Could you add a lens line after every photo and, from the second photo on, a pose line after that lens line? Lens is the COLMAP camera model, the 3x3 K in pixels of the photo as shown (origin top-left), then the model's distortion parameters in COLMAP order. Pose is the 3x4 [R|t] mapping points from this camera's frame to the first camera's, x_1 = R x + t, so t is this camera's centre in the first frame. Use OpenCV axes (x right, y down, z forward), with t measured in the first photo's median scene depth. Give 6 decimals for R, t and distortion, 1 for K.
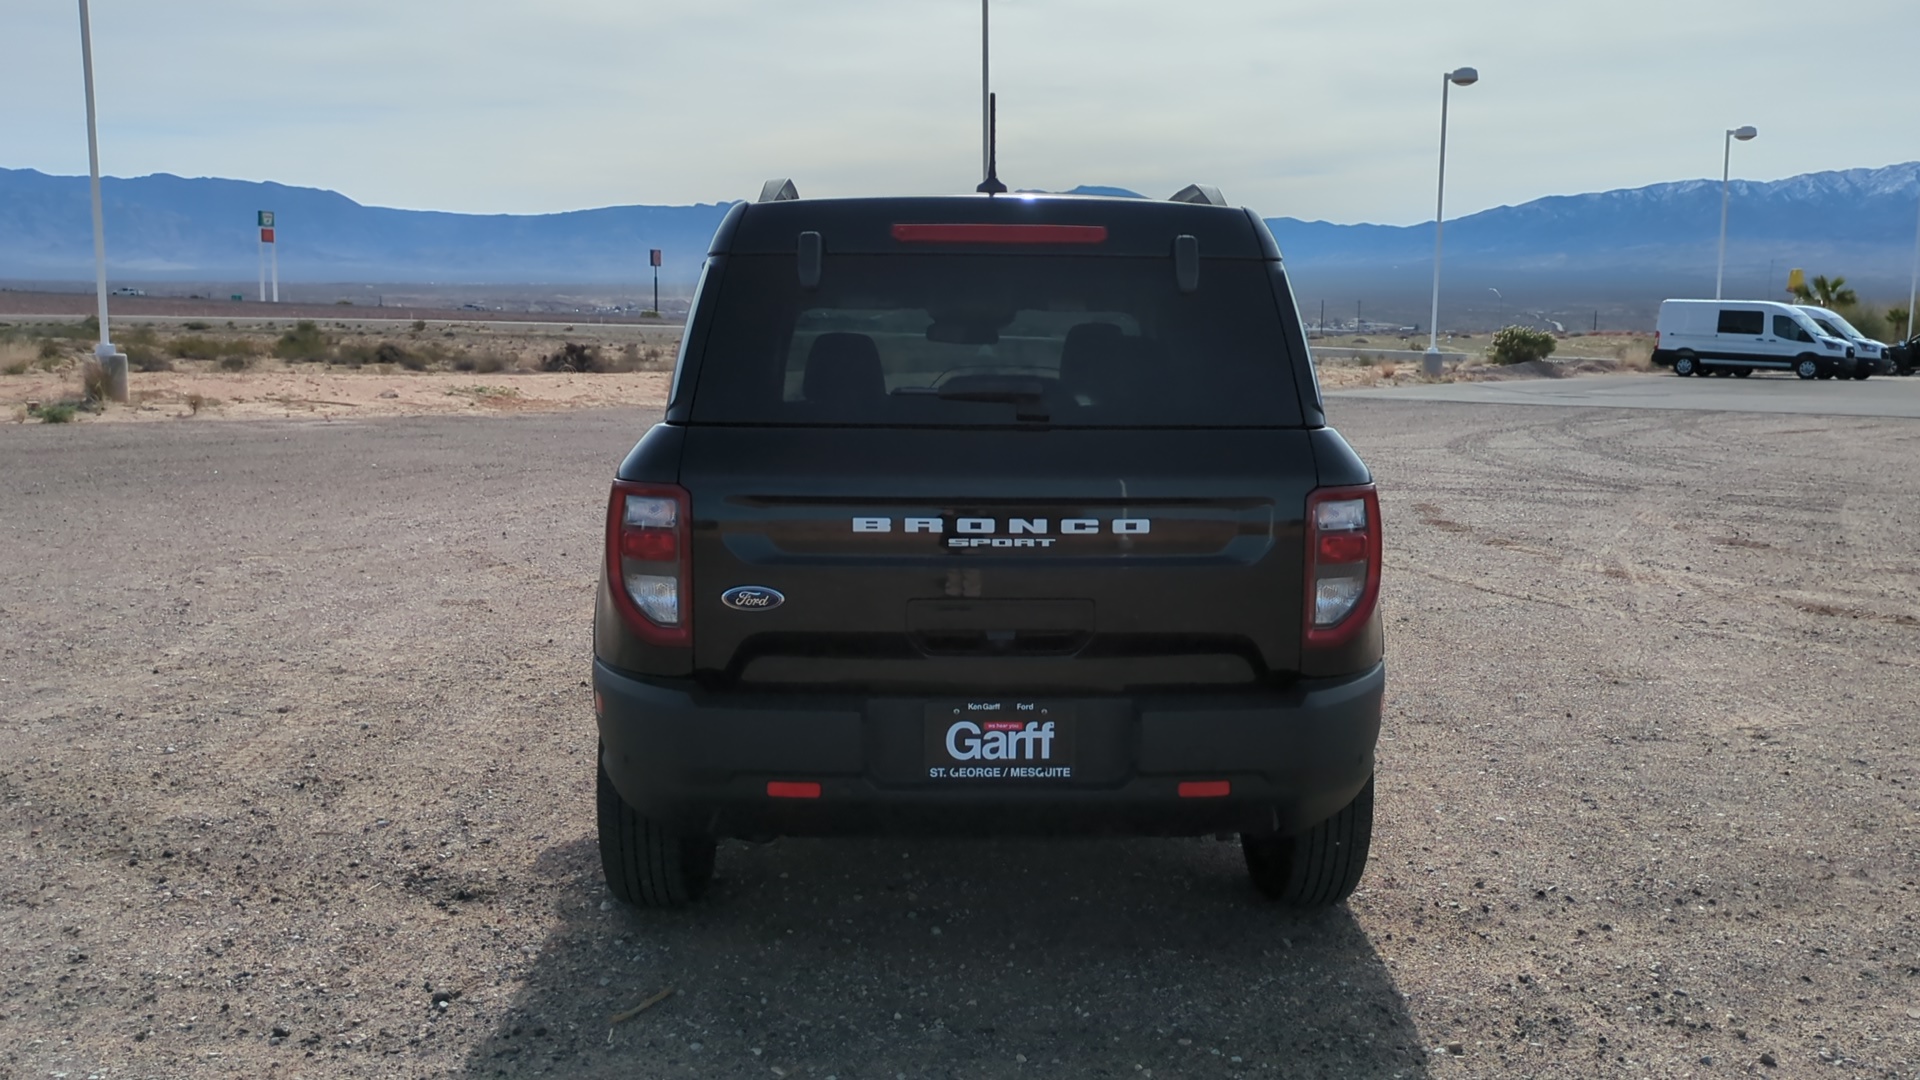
lens RADIAL K [[1647.3, 0, 979.3], [0, 1647.3, 529.6], [0, 0, 1]] dist [0.073353, -0.092111]
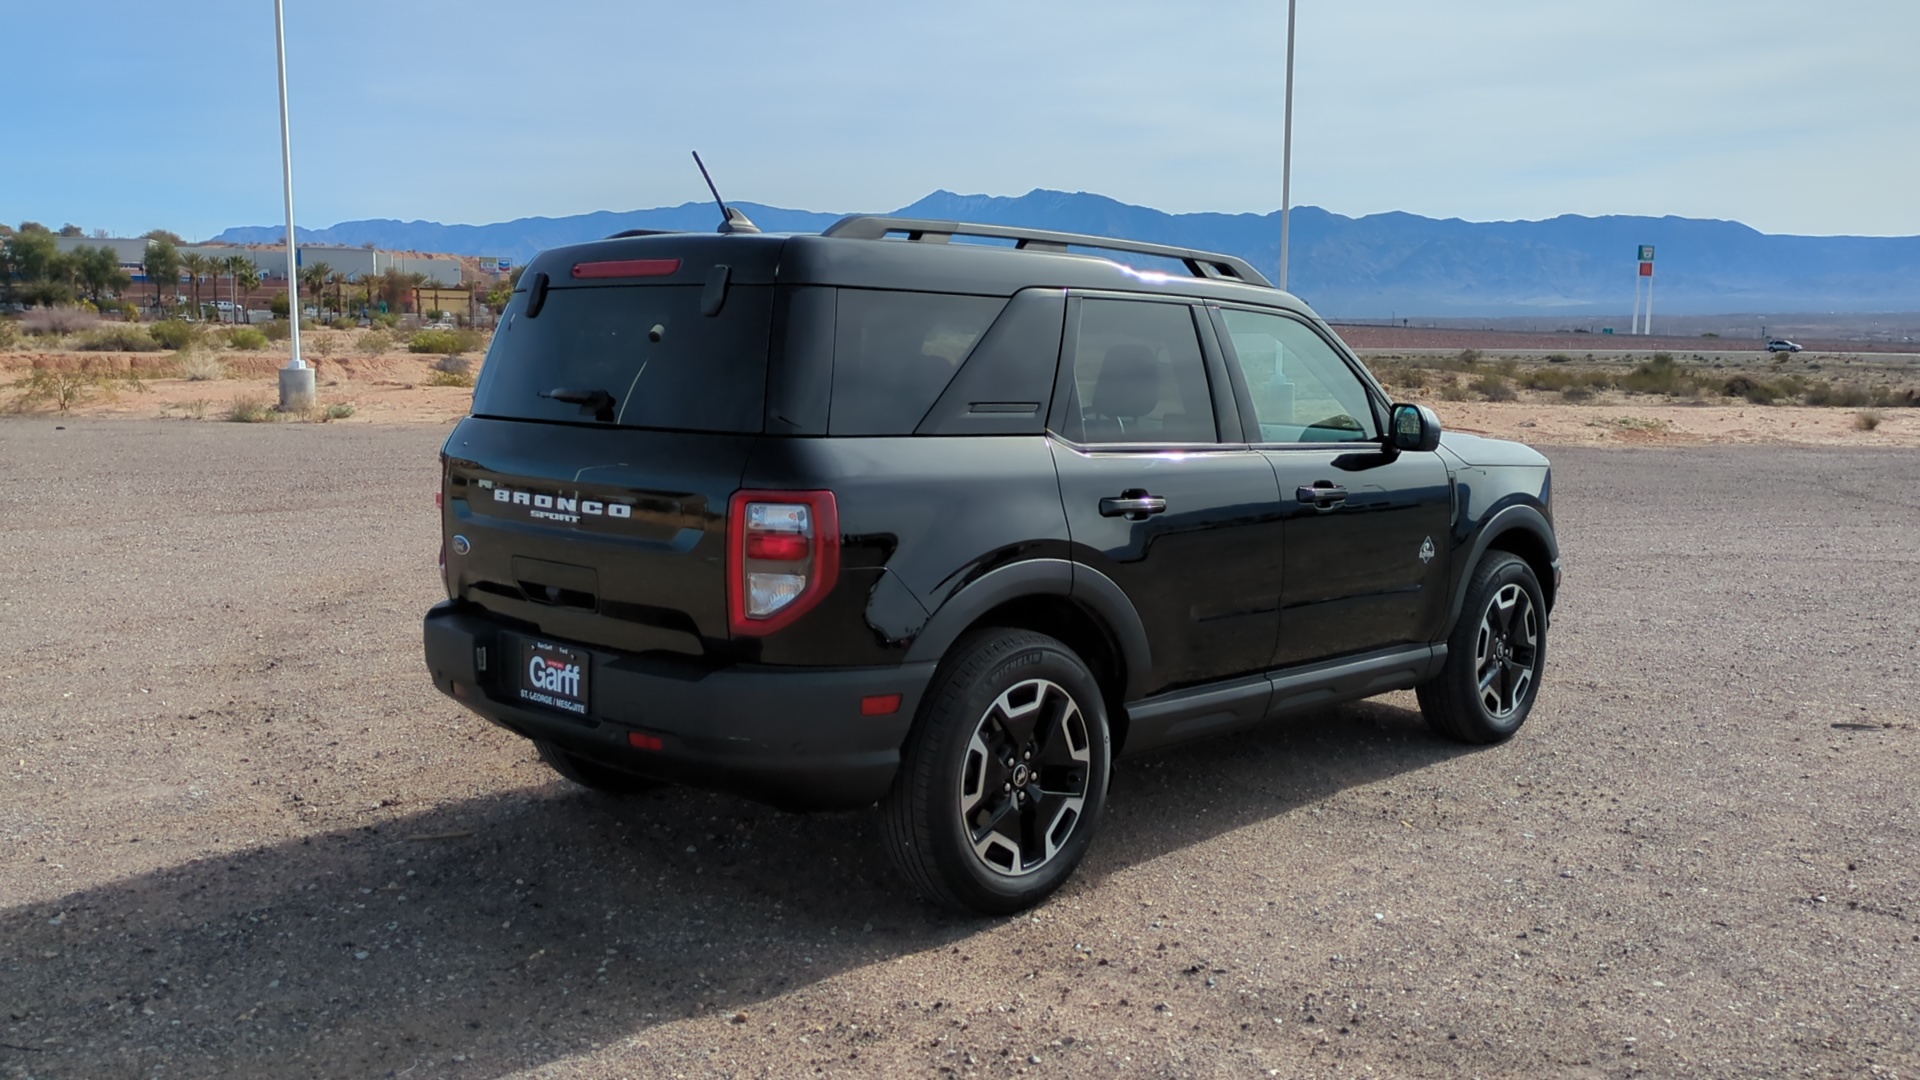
lens RADIAL K [[1647.3, 0, 972.9], [0, 1647.3, 538.1], [0, 0, 1]] dist [0.073353, -0.092111]
pose [[0.704228, 0.080372, -0.705410, 0.797145], [-0.090446, 0.995632, 0.023145, -0.023674], [0.704189, 0.047502, 0.708422, 0.239889]]
